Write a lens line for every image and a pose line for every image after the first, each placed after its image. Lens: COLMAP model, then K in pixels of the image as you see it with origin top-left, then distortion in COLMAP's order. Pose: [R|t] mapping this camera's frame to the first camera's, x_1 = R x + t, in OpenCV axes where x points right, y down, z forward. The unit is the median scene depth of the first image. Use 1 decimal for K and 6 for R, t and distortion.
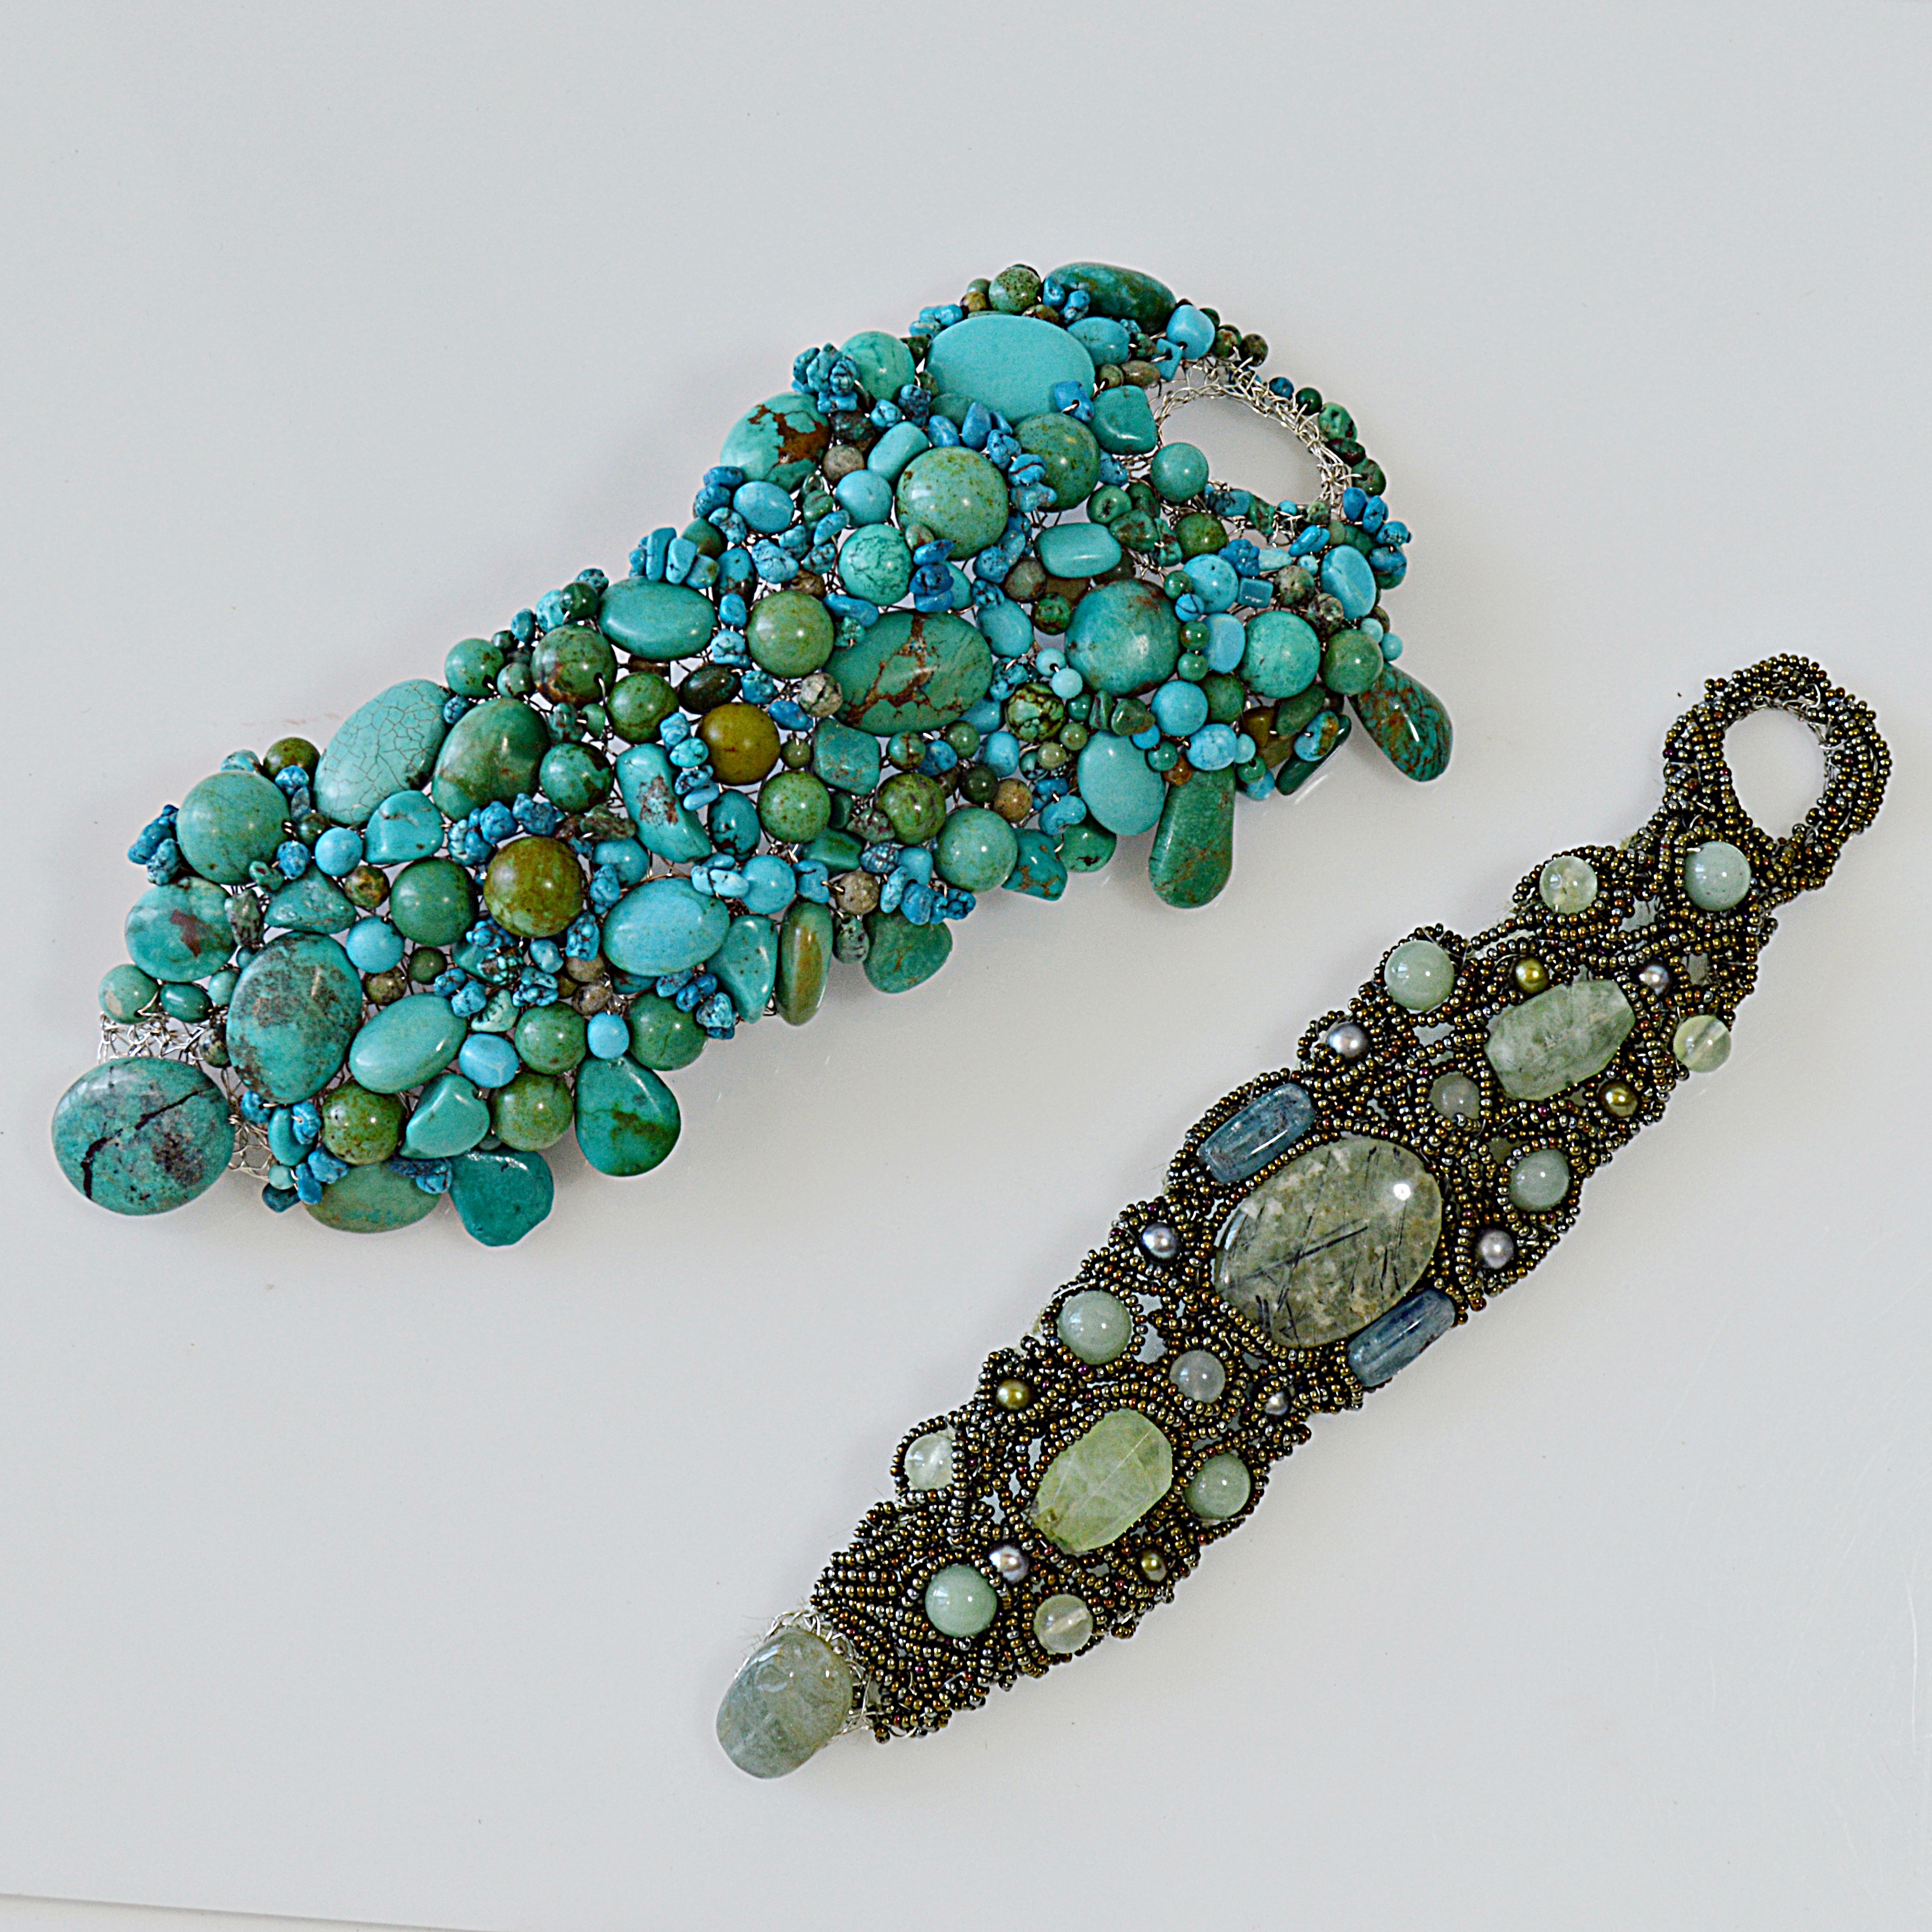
lens RADIAL K [[5256.5, 0, 966.0], [0, 5256.5, 966.0], [0, 0, 1]] dist [0.037970, -0.365483]
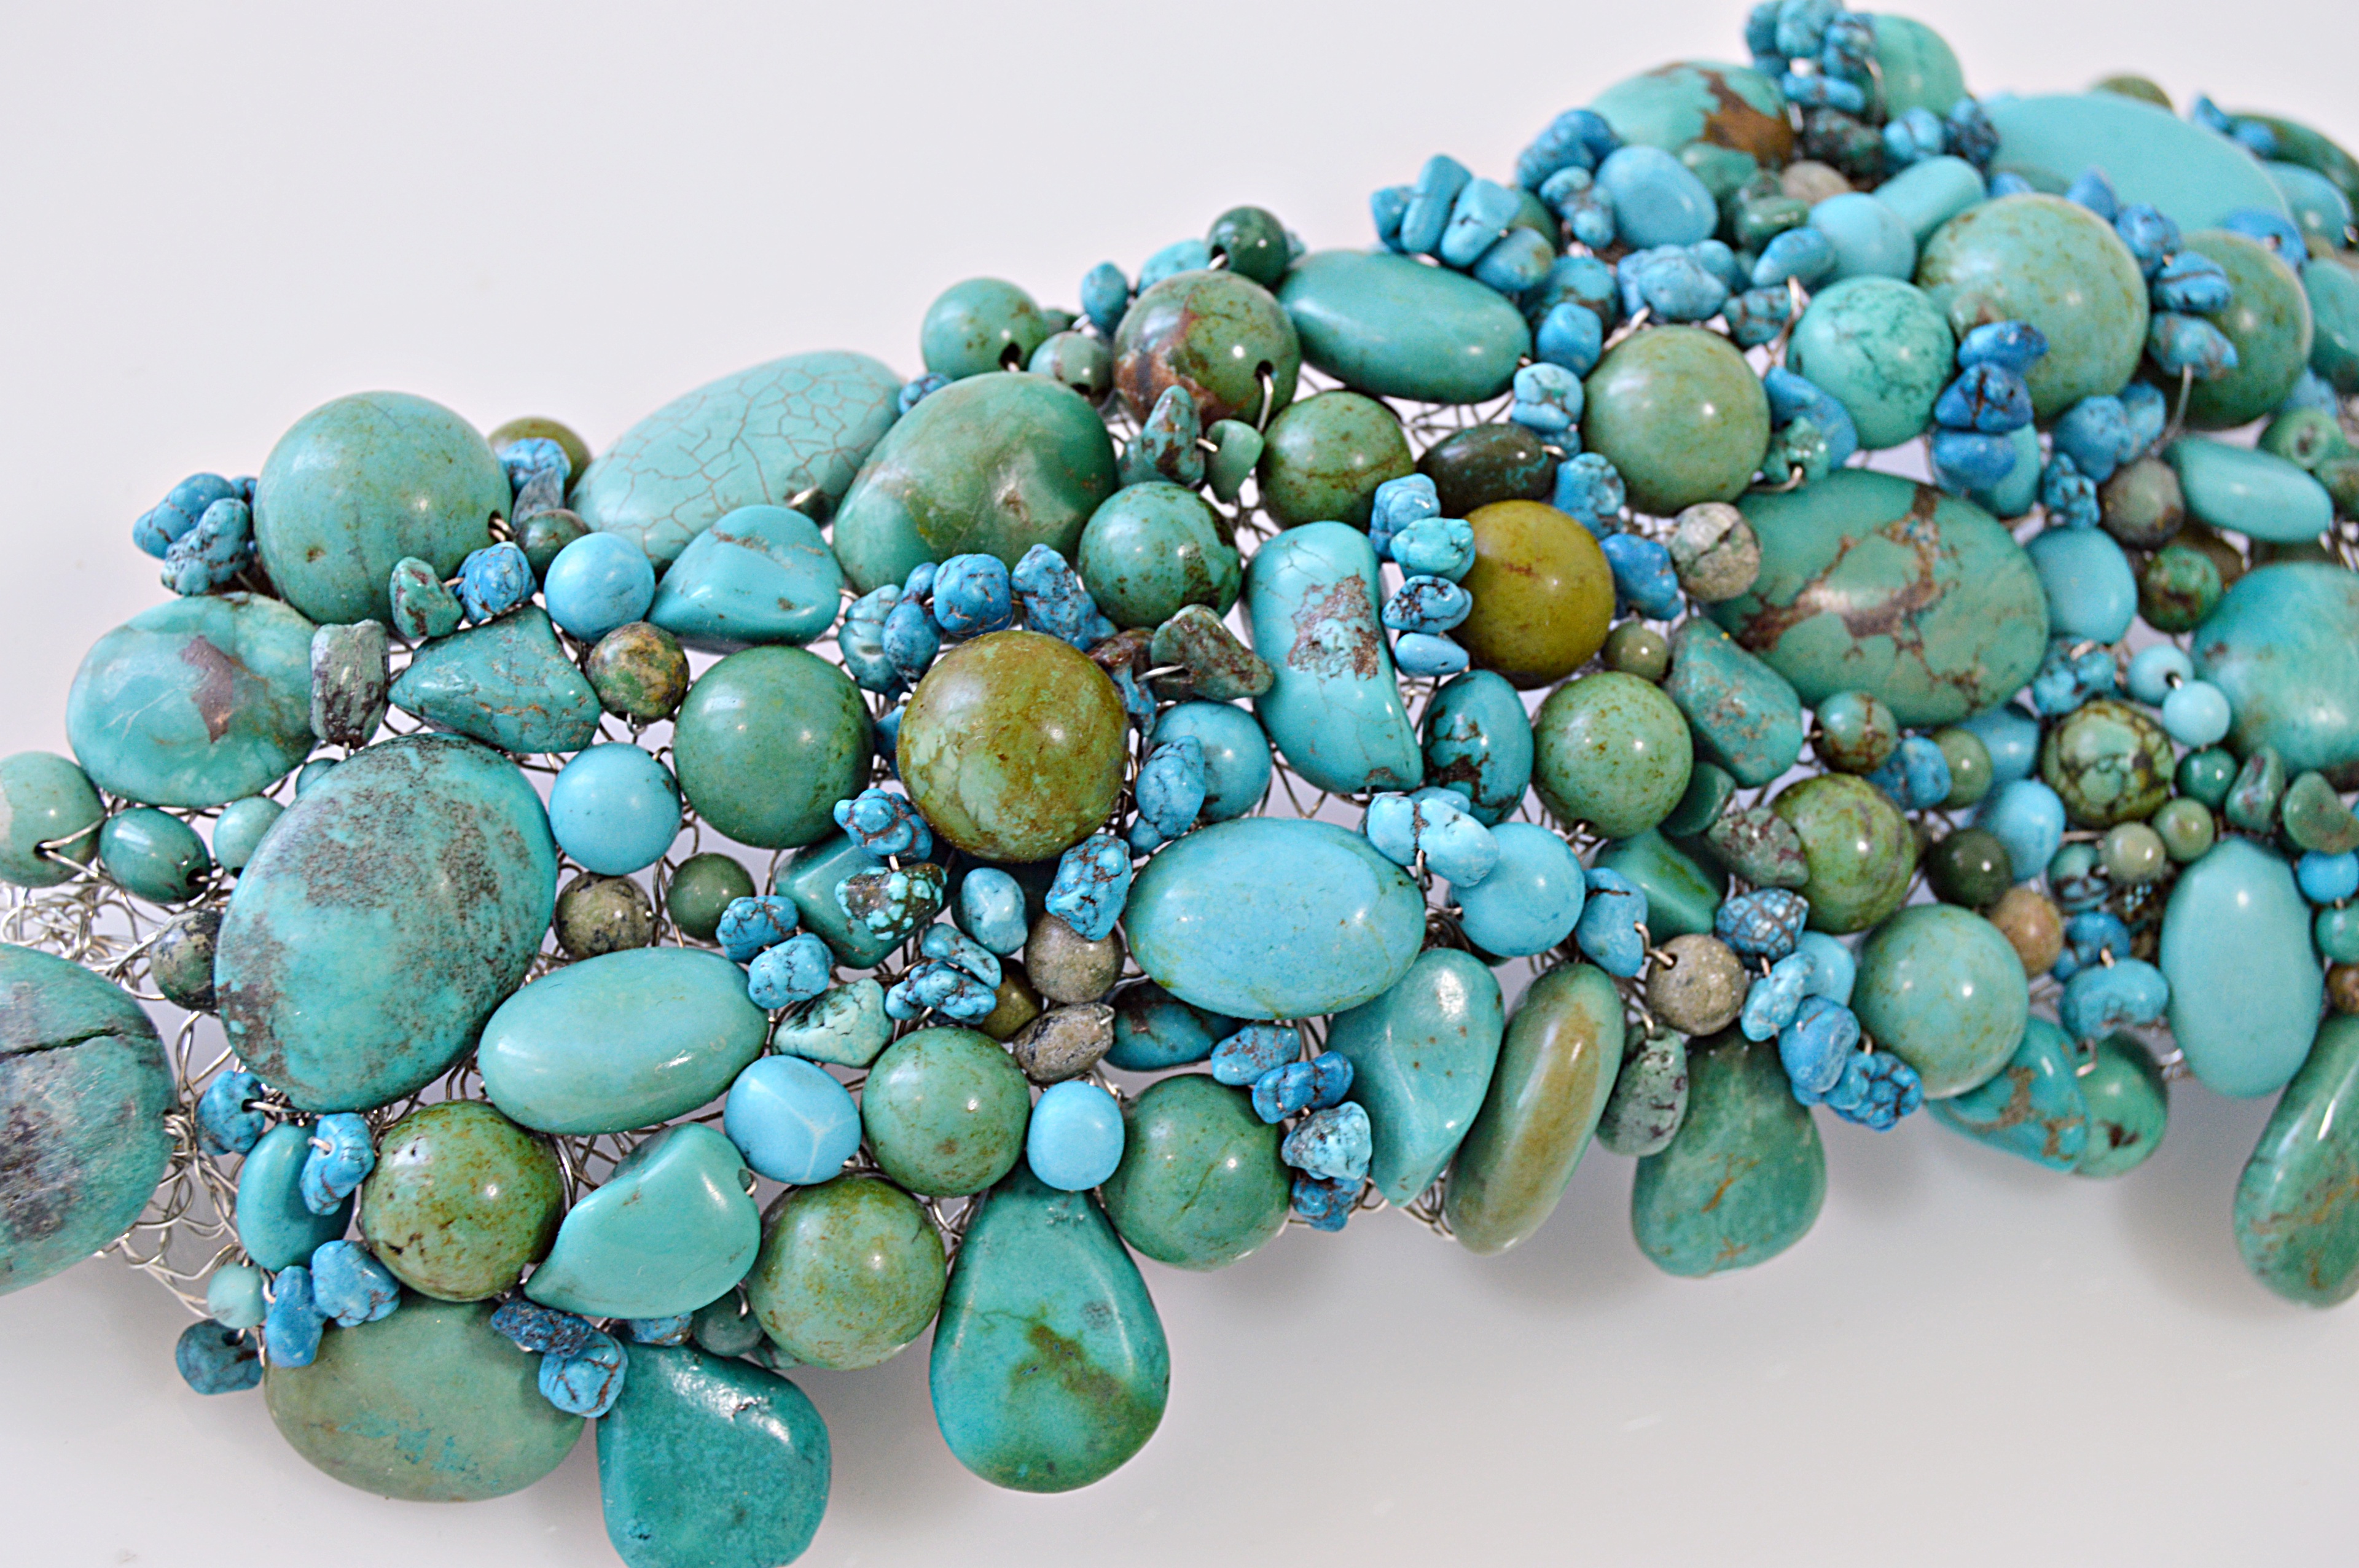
lens RADIAL K [[4607.3, 0, 1179.5], [0, 4607.3, 784.0], [0, 0, 1]] dist [-0.010218, 0.123728]
pose [[0.965676, 0.259621, 0.008151, -0.069650], [-0.240957, 0.907090, -0.345150, 0.114688], [-0.097002, 0.331339, 0.938512, 0.625877]]
